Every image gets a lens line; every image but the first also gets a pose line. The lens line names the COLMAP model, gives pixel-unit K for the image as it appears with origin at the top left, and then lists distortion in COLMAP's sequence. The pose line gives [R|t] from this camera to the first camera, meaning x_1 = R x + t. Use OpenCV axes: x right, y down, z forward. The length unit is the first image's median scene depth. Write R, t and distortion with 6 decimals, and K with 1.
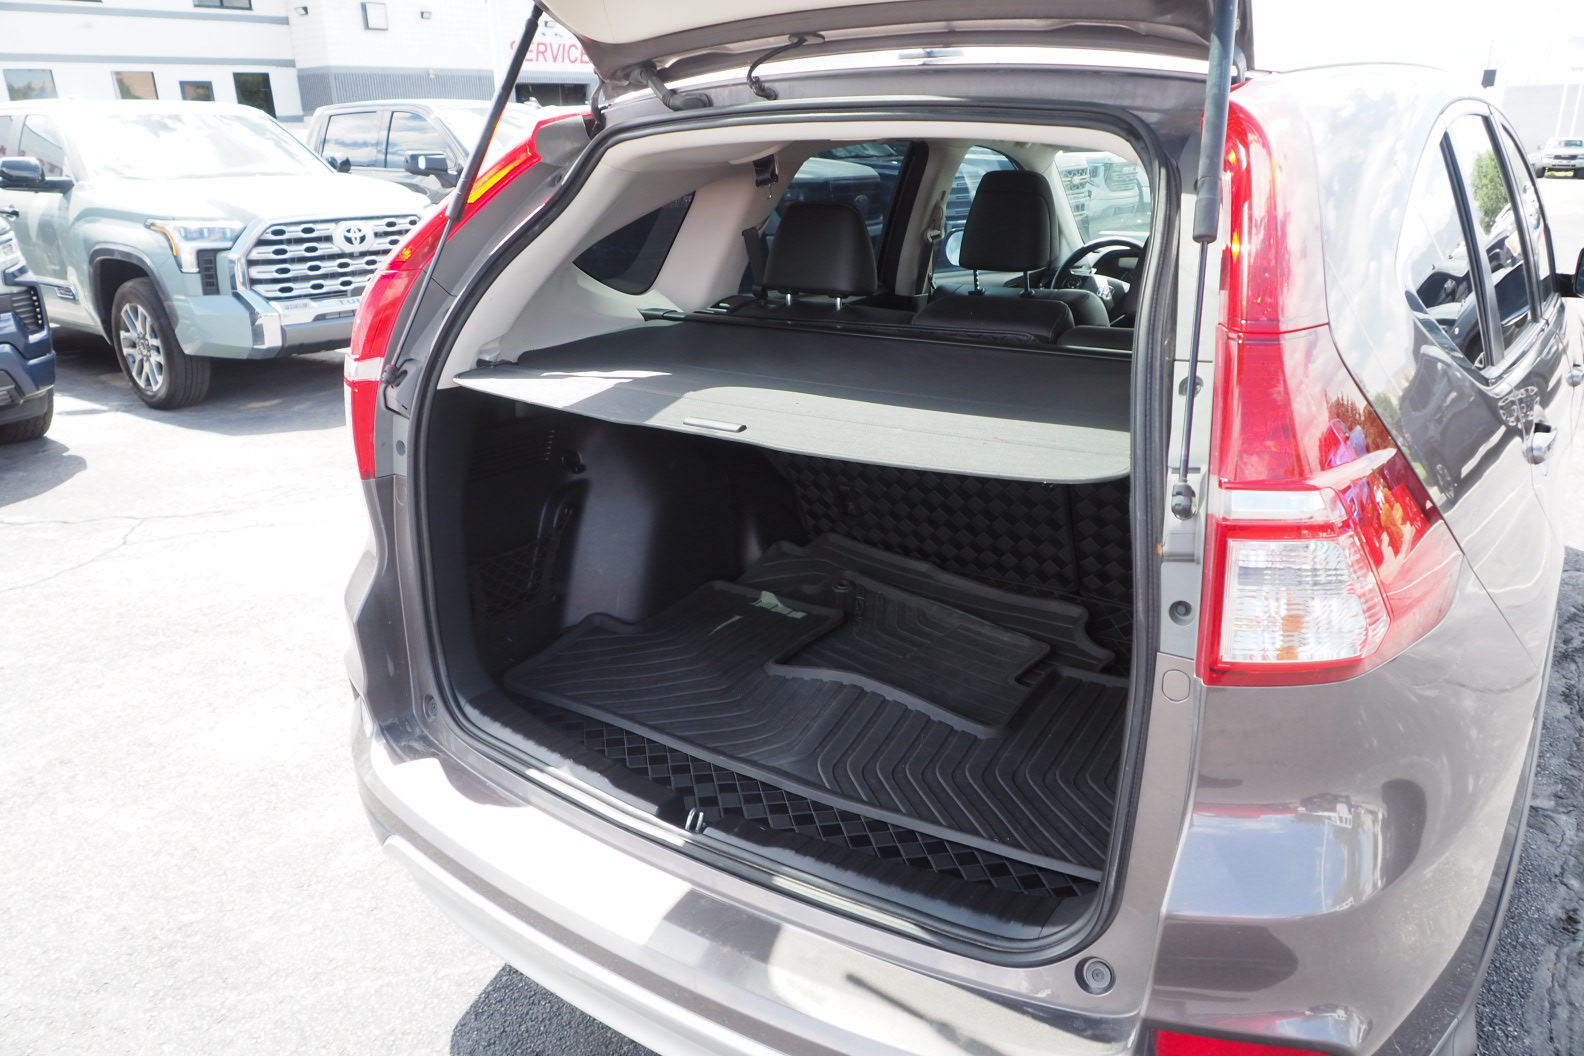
lens RADIAL K [[1106.9, 0, 788.3], [0, 1106.9, 537.9], [0, 0, 1]] dist [-0.039542, 0.022700]
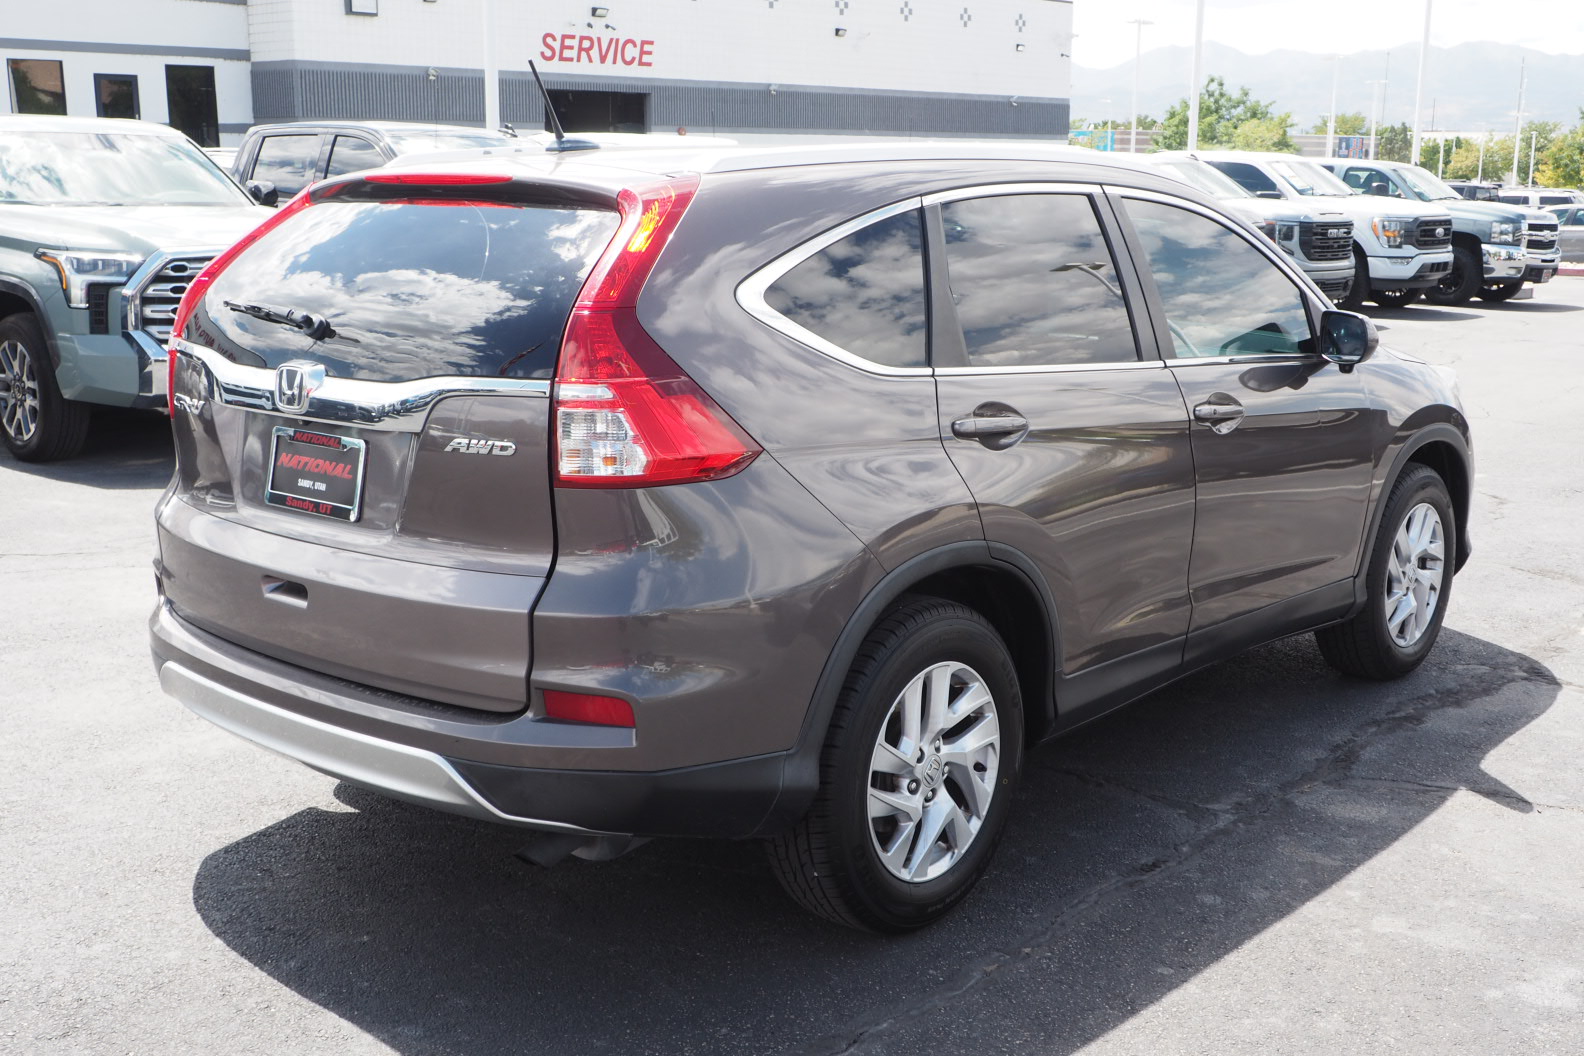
lens RADIAL K [[1706.6, 0, 794.5], [0, 1706.6, 573.1], [0, 0, 1]] dist [-0.020430, 0.025000]
pose [[0.994717, 0.050254, -0.089514, 0.162219], [-0.060362, 0.991640, -0.114043, 0.090847], [0.083035, 0.118844, 0.989435, -0.286048]]
